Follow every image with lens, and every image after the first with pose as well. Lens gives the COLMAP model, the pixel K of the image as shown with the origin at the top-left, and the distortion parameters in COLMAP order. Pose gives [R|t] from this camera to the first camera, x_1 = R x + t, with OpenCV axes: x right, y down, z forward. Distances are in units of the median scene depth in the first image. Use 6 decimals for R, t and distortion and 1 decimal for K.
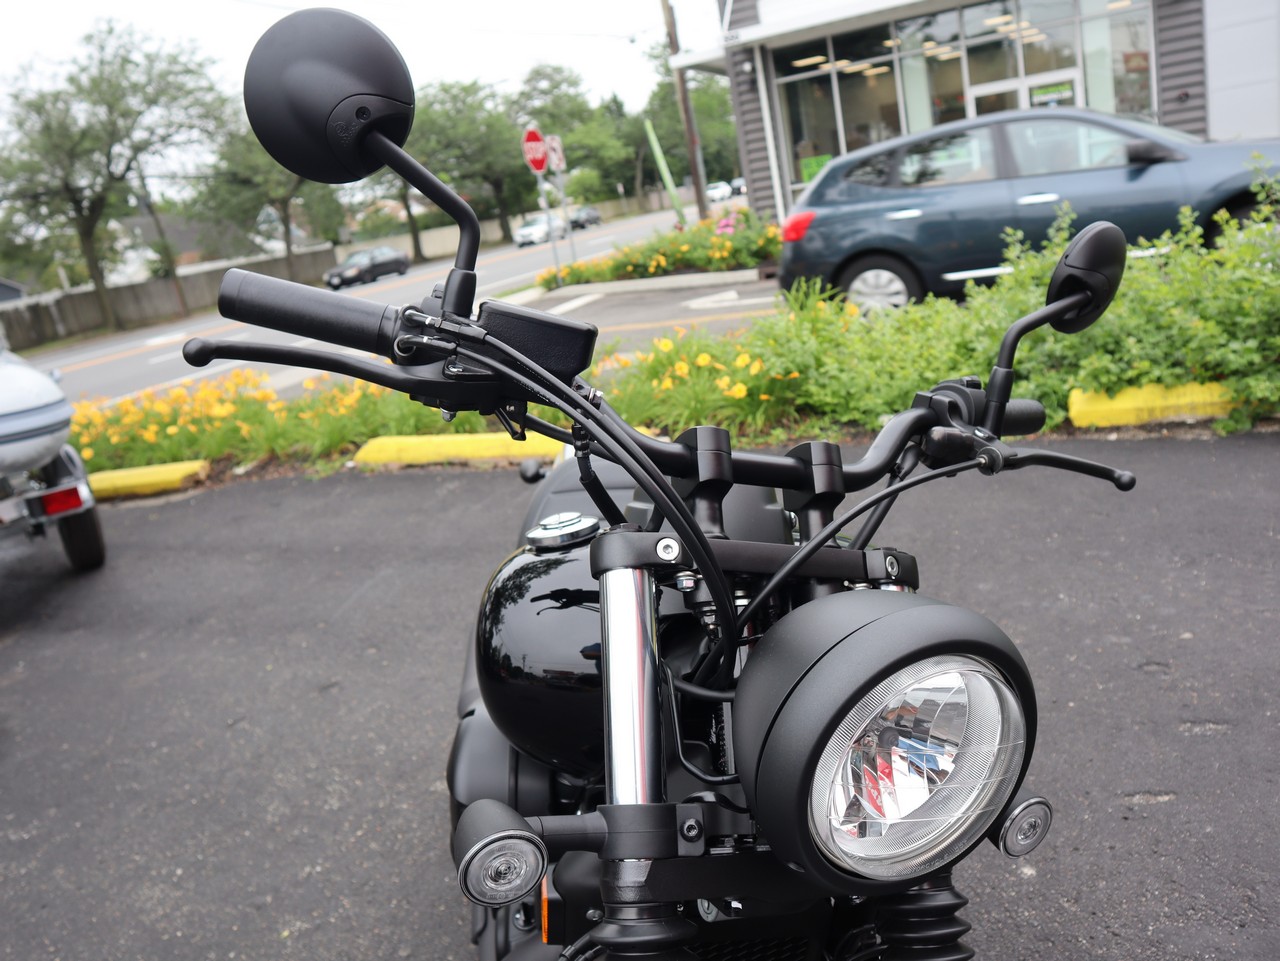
lens RADIAL K [[1003.6, 0, 640.0], [0, 1003.6, 480.5], [0, 0, 1]] dist [-0.071530, -0.000889]
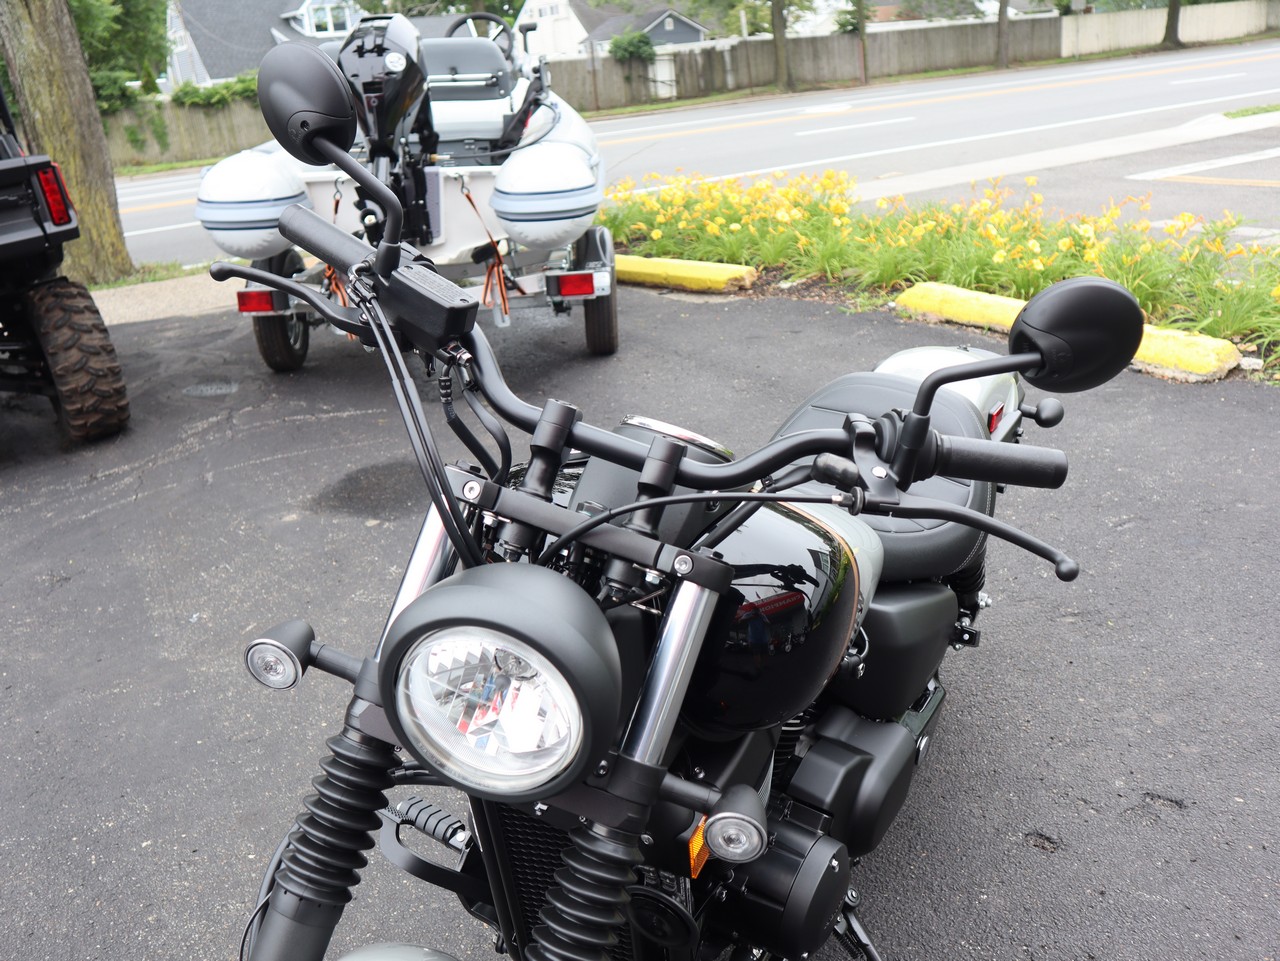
lens RADIAL K [[1215.7, 0, 638.5], [0, 1215.7, 473.5], [0, 0, 1]] dist [-0.077526, 0.110135]
pose [[0.810858, 0.276508, -0.515804, 0.112336], [-0.203165, 0.959531, 0.194997, -0.033935], [0.548848, -0.053322, 0.834220, -0.016697]]
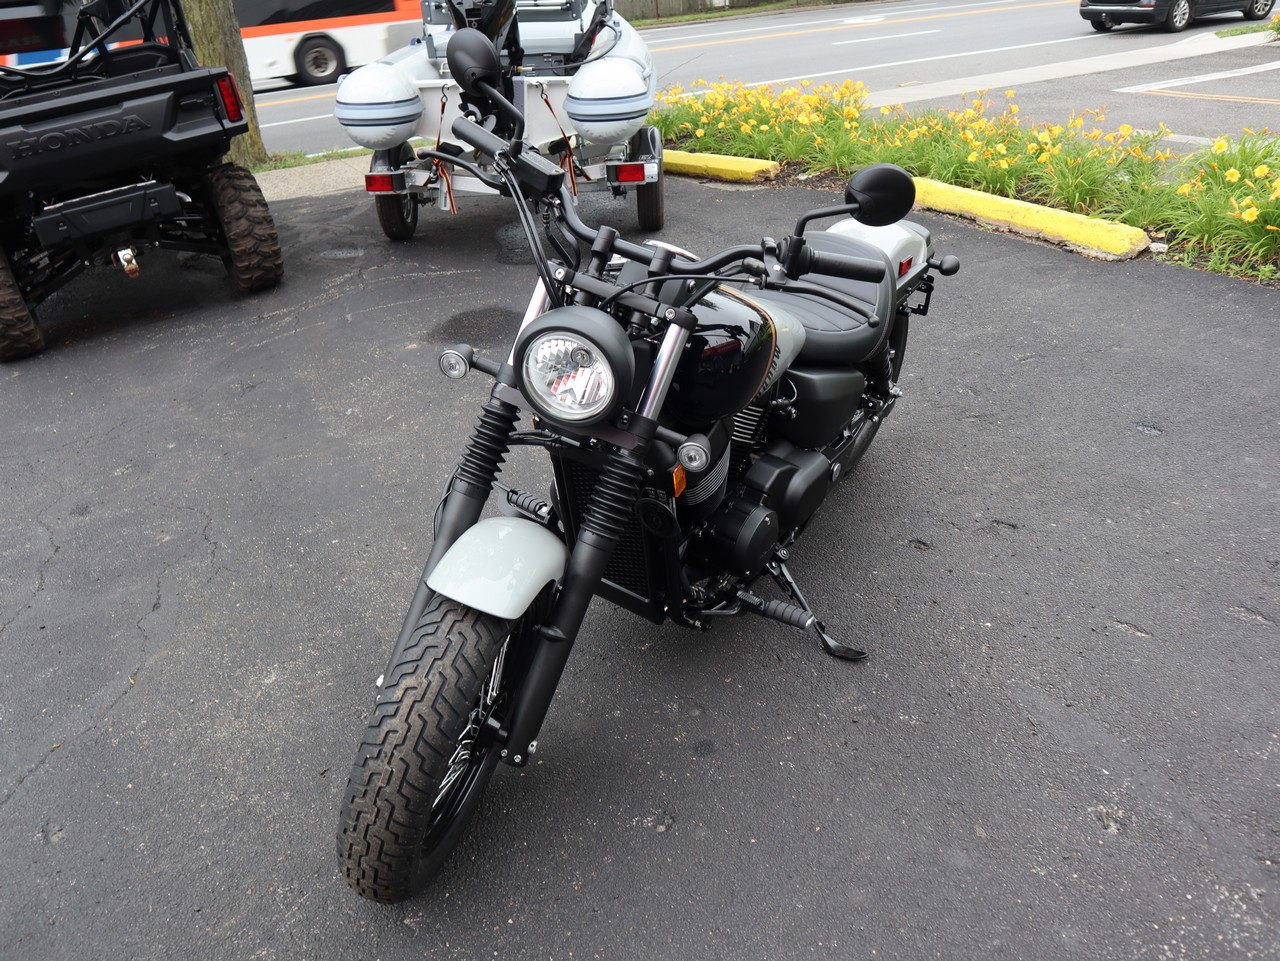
lens RADIAL K [[1073.9, 0, 640.0], [0, 1073.9, 480.5], [0, 0, 1]] dist [-0.106597, 0.089869]
pose [[0.780851, 0.359448, -0.510949, 0.189178], [-0.215500, 0.922669, 0.319753, -0.038314], [0.586371, -0.139570, 0.797928, -0.111237]]
